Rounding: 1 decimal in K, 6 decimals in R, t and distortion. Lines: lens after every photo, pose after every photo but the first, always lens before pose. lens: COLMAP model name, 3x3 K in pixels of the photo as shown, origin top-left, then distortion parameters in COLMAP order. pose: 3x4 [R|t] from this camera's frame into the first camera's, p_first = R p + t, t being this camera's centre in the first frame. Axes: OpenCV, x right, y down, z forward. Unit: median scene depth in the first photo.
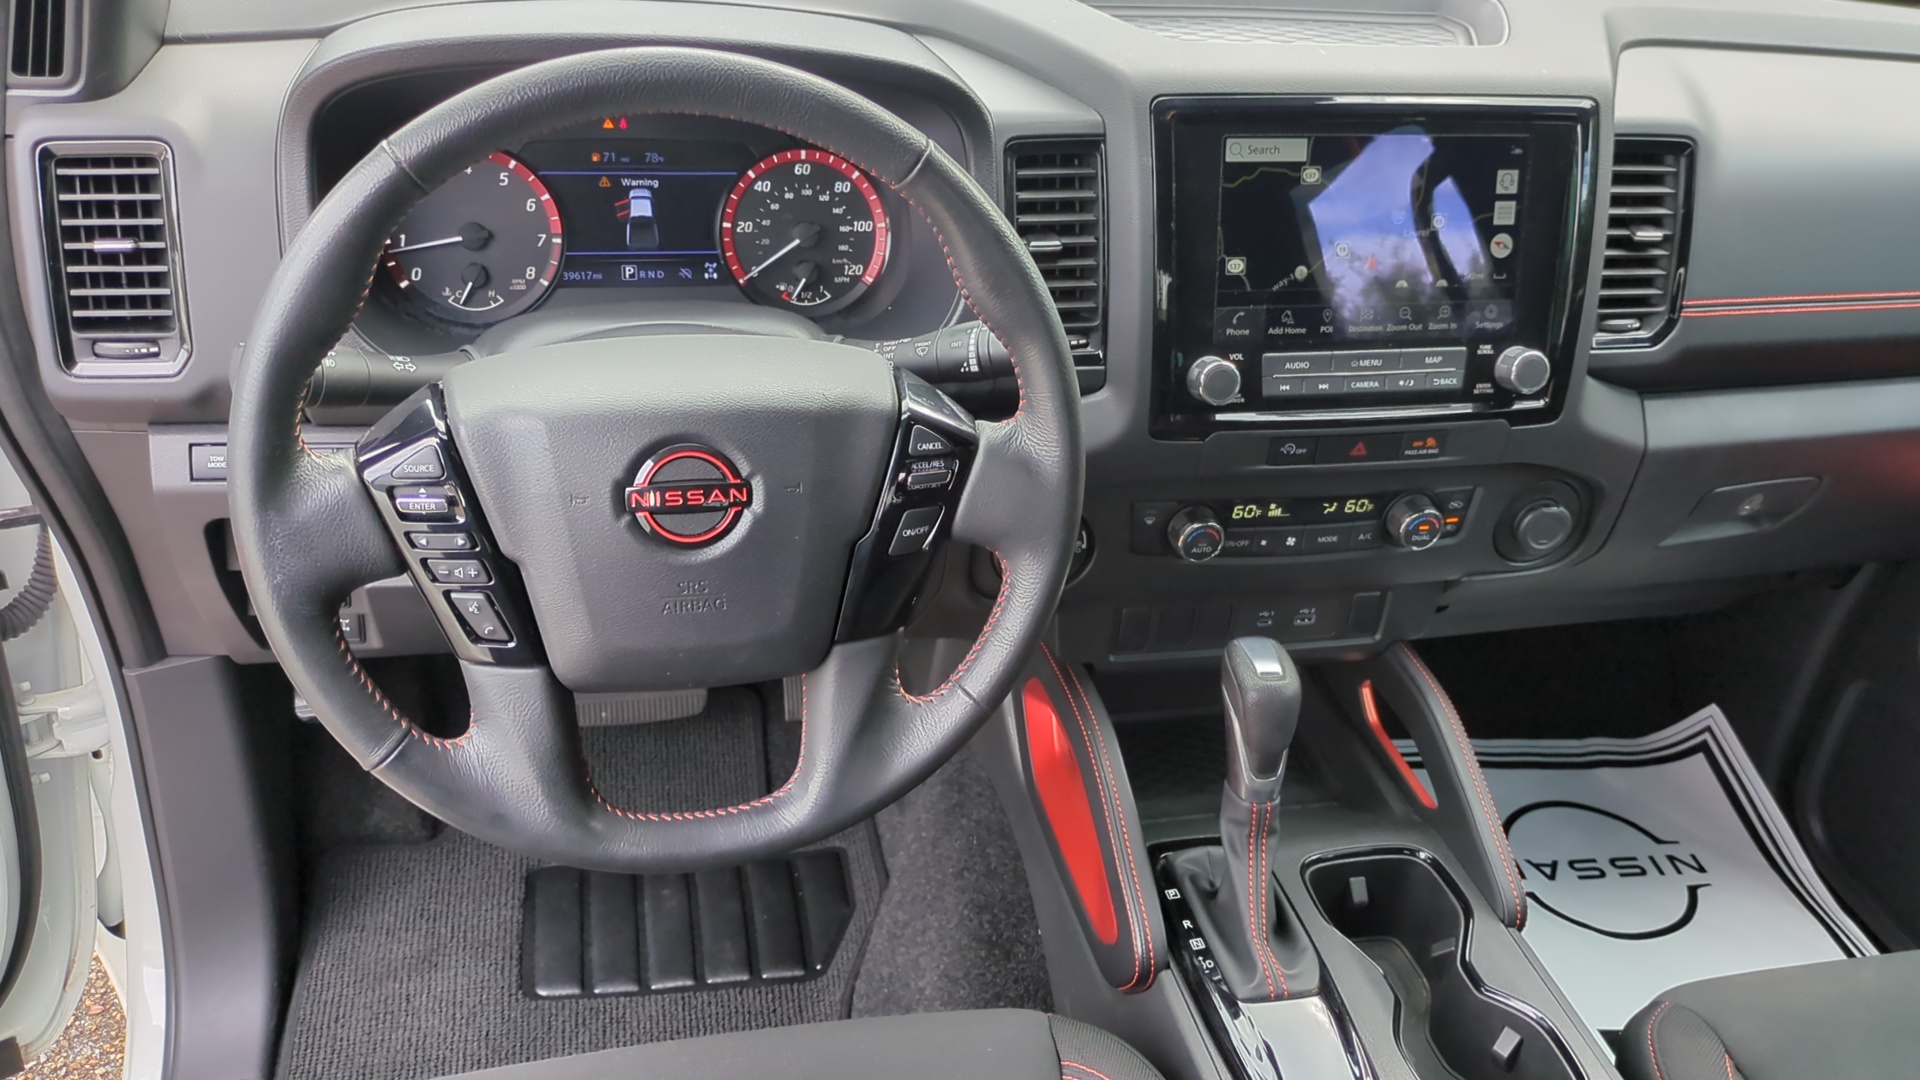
lens RADIAL K [[1657.5, 0, 964.2], [0, 1657.5, 536.1], [0, 0, 1]] dist [0.049064, -0.049635]
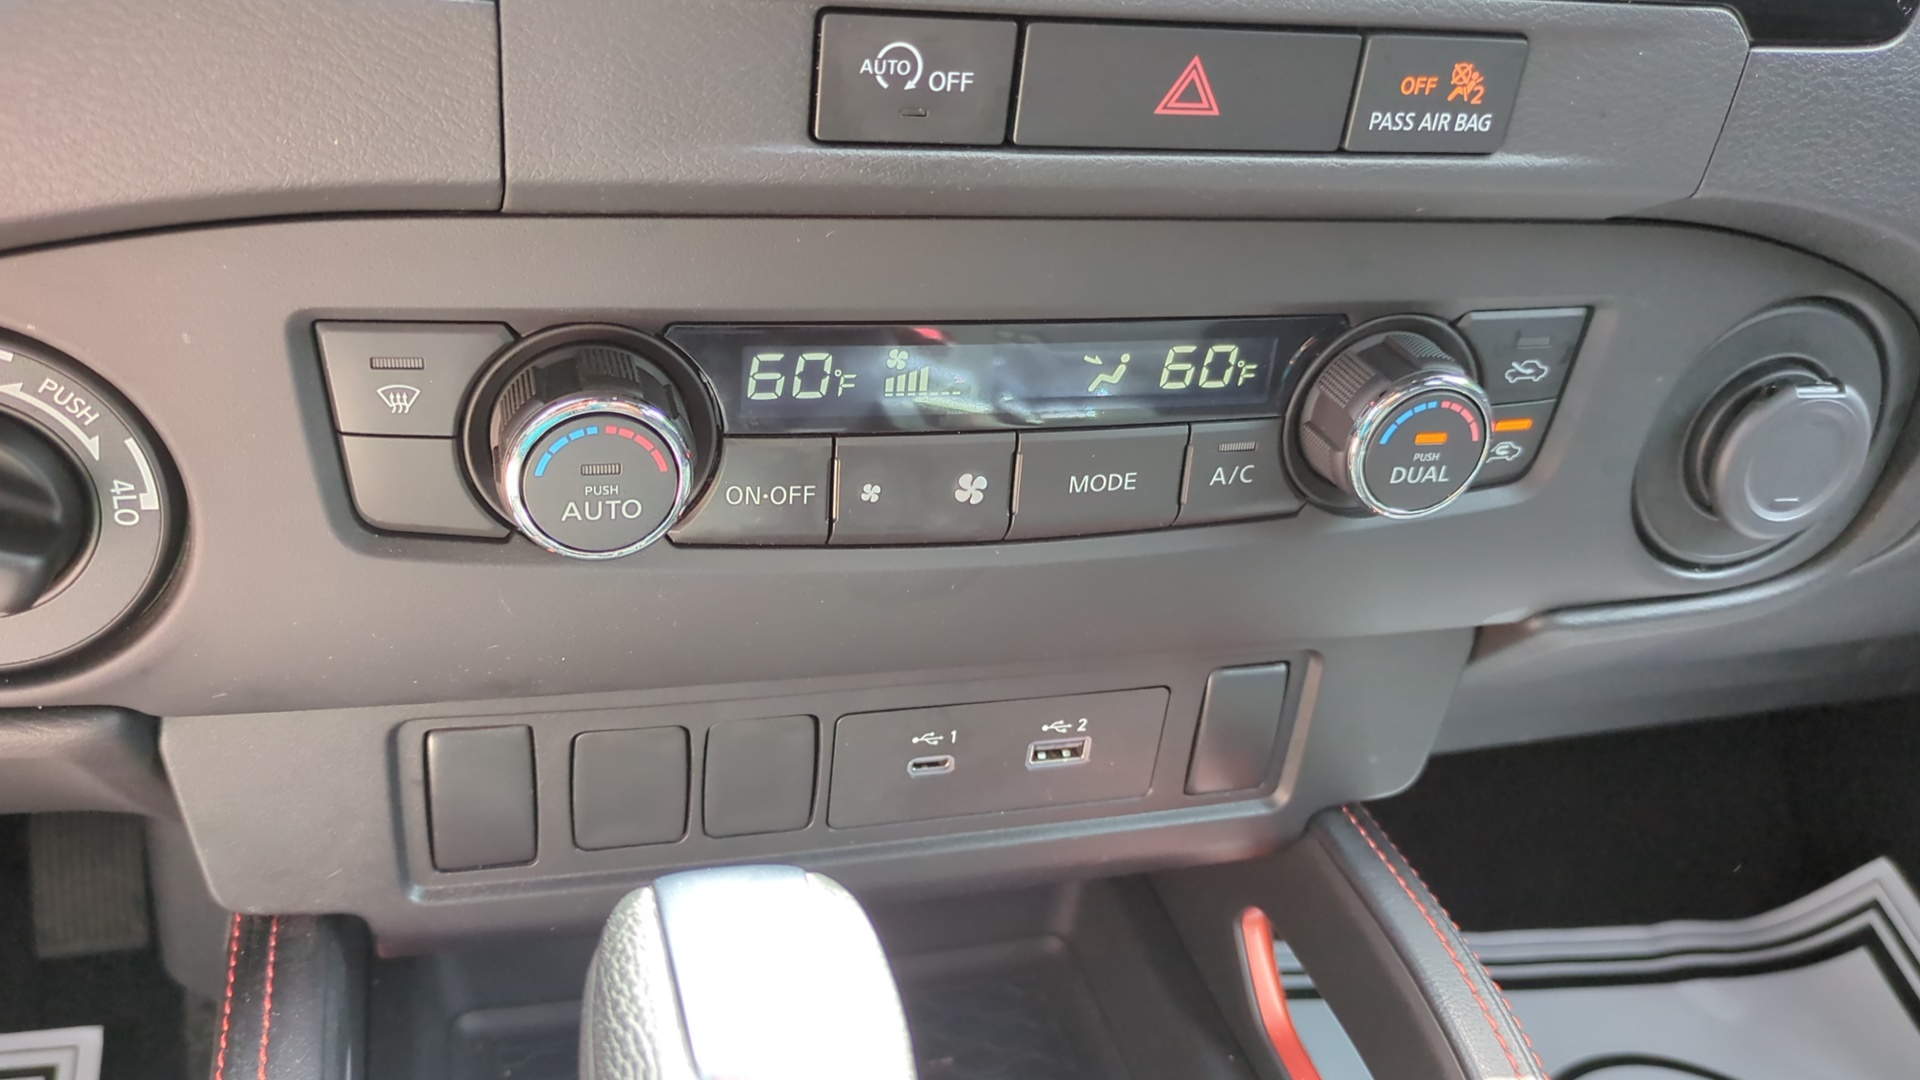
lens RADIAL K [[1657.5, 0, 957.2], [0, 1657.5, 542.1], [0, 0, 1]] dist [0.049064, -0.049635]
pose [[0.998810, -0.007506, 0.048190, 0.200543], [0.009539, 0.999068, -0.042101, 0.026743], [-0.047830, 0.042511, 0.997950, 0.796535]]
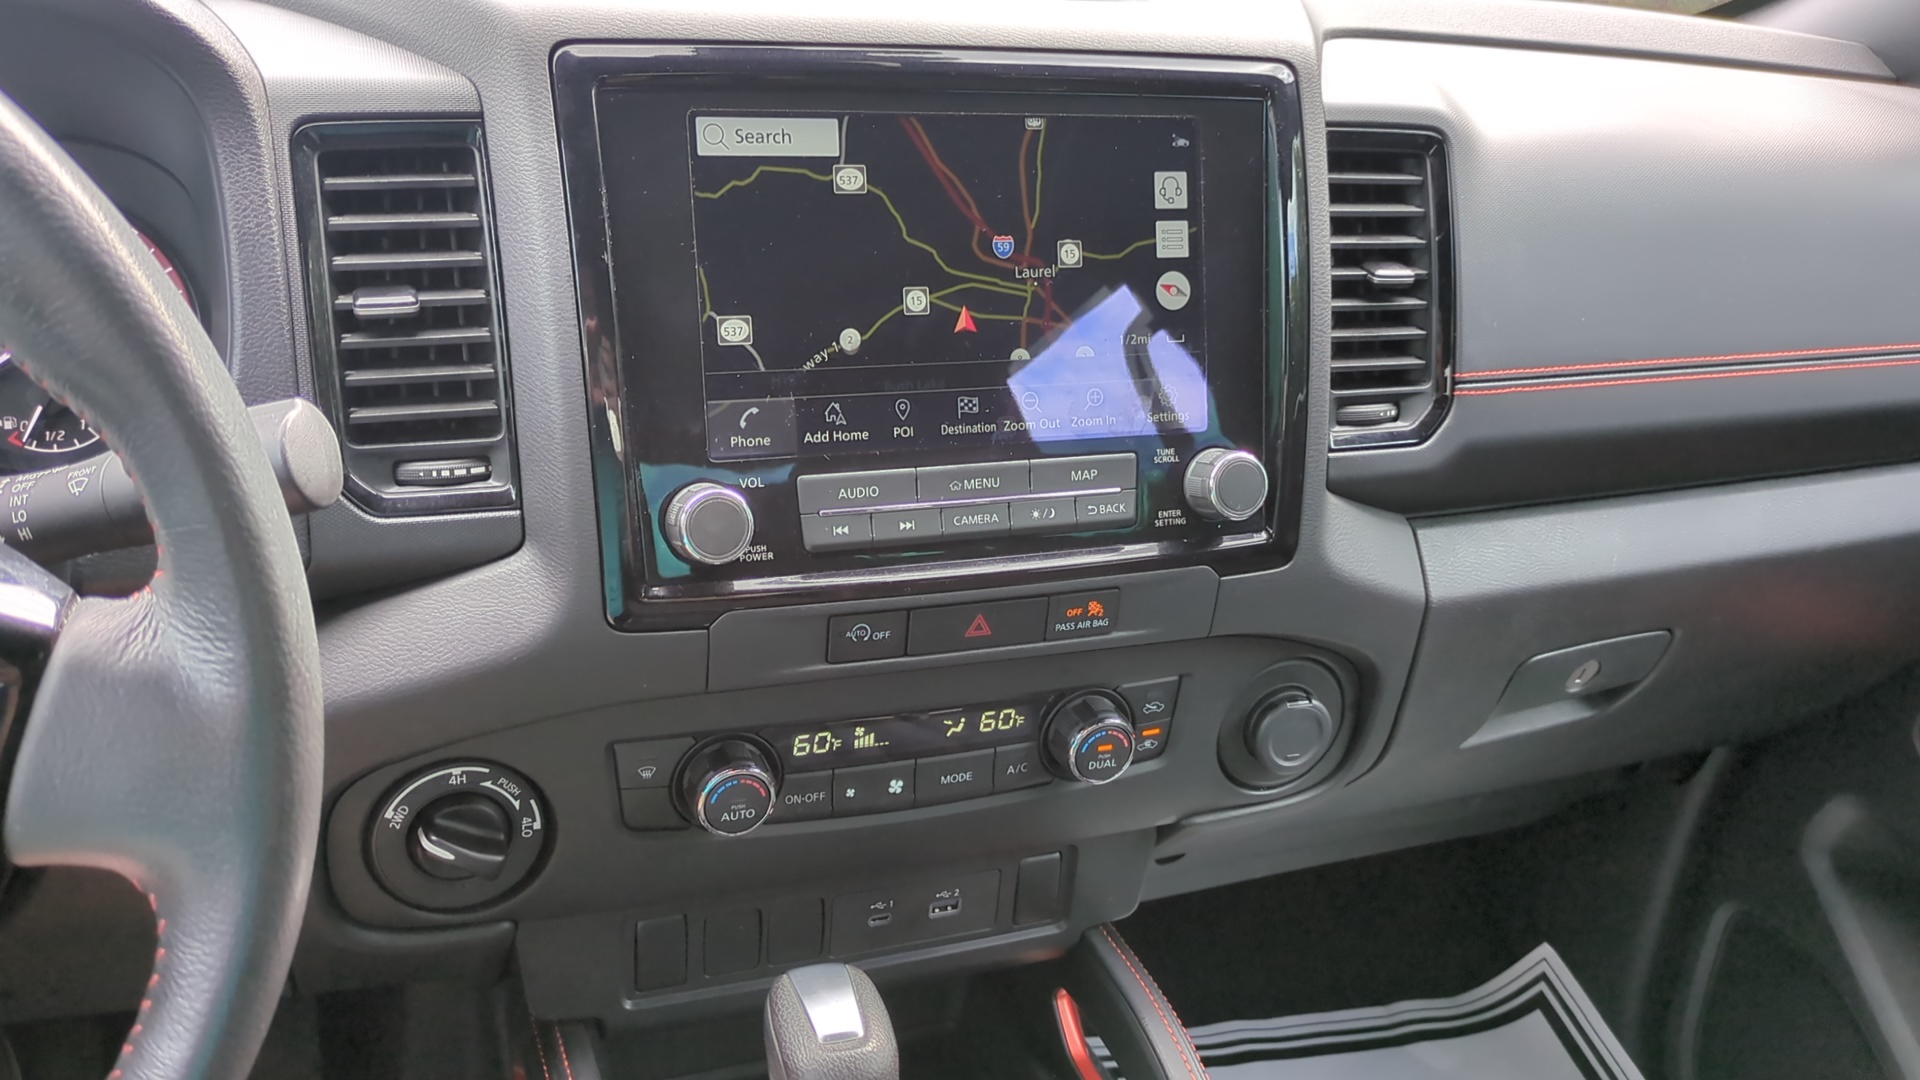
lens RADIAL K [[1657.5, 0, 960.8], [0, 1657.5, 546.5], [0, 0, 1]] dist [0.049064, -0.049635]
pose [[0.990437, -0.062550, 0.122974, 0.167188], [0.078766, 0.988146, -0.131767, -0.002120], [-0.113275, 0.140193, 0.983623, 0.423704]]
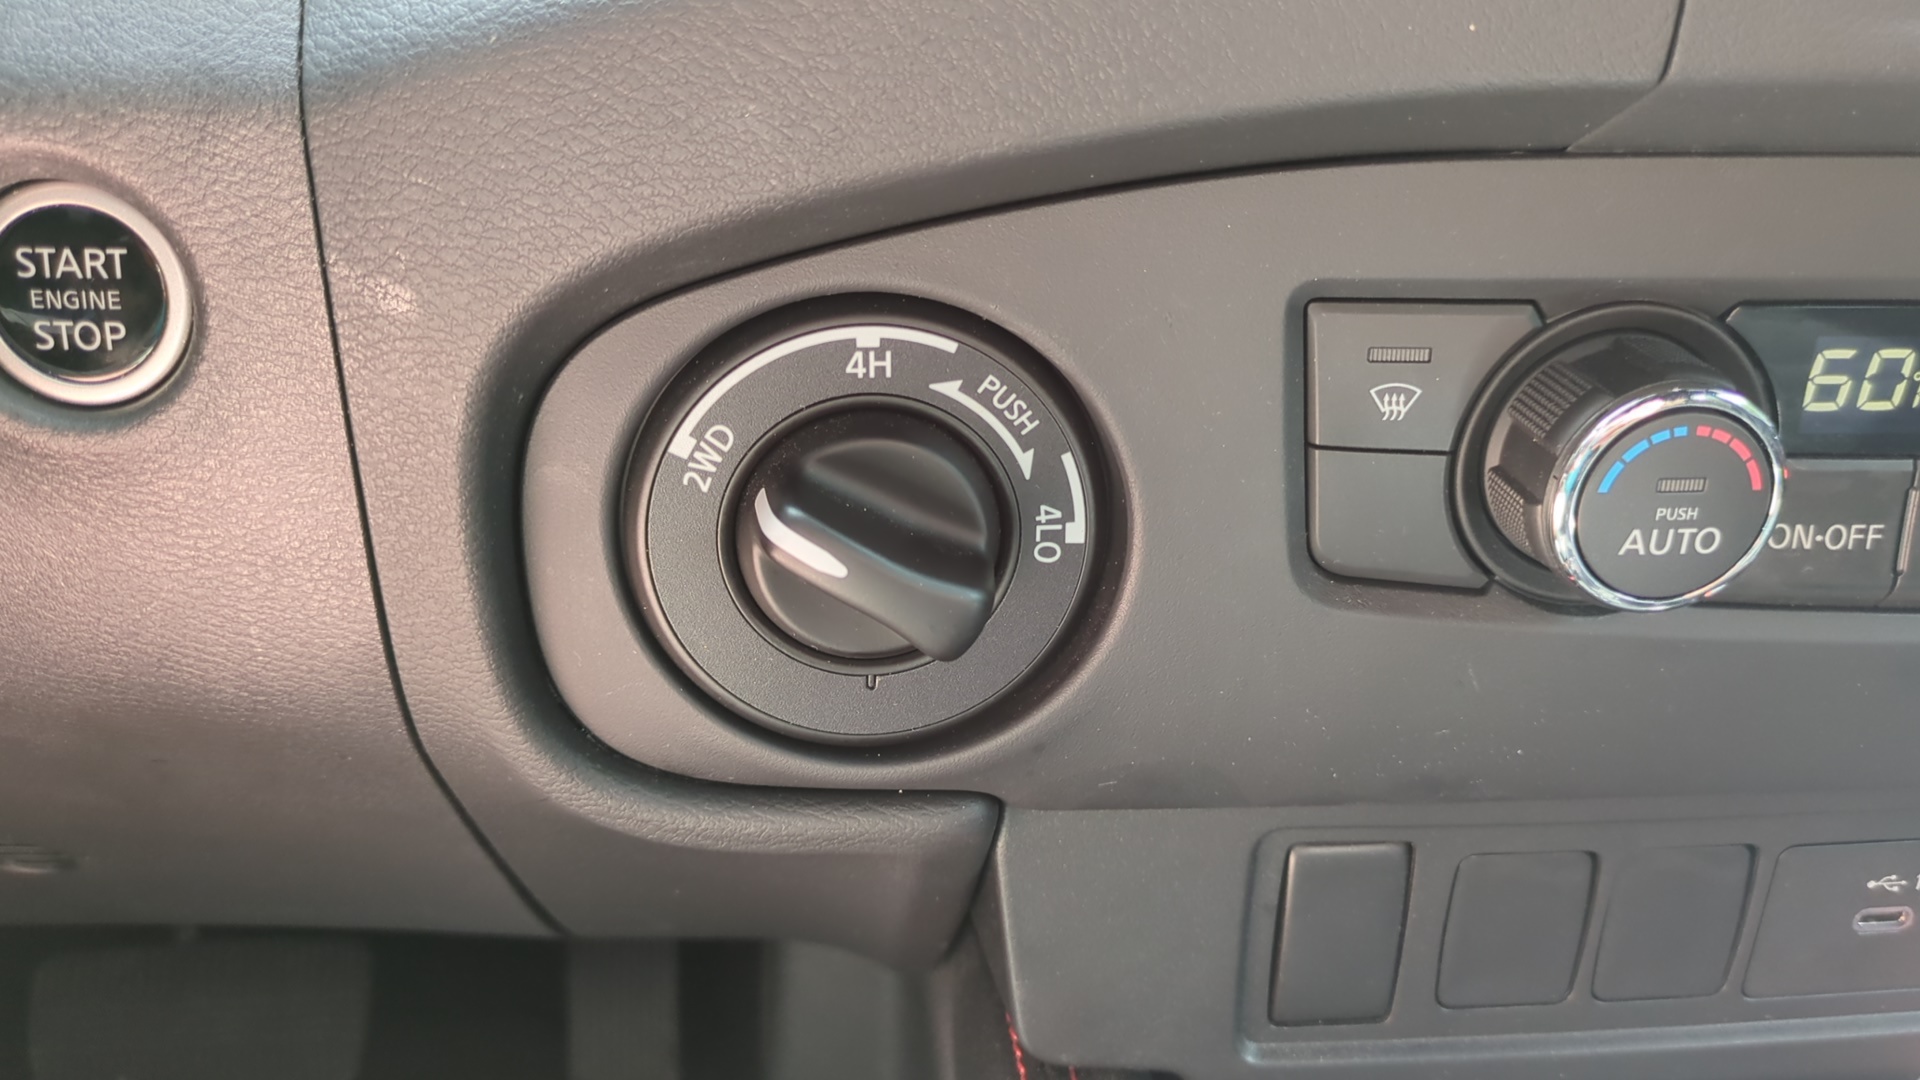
lens RADIAL K [[1657.5, 0, 1009.4], [0, 1657.5, 540.4], [0, 0, 1]] dist [0.049064, -0.049635]
pose [[0.992950, -0.002697, -0.118501, 0.096091], [-0.014940, 0.988920, -0.147698, 0.041460], [0.117586, 0.148427, 0.981908, 0.859812]]
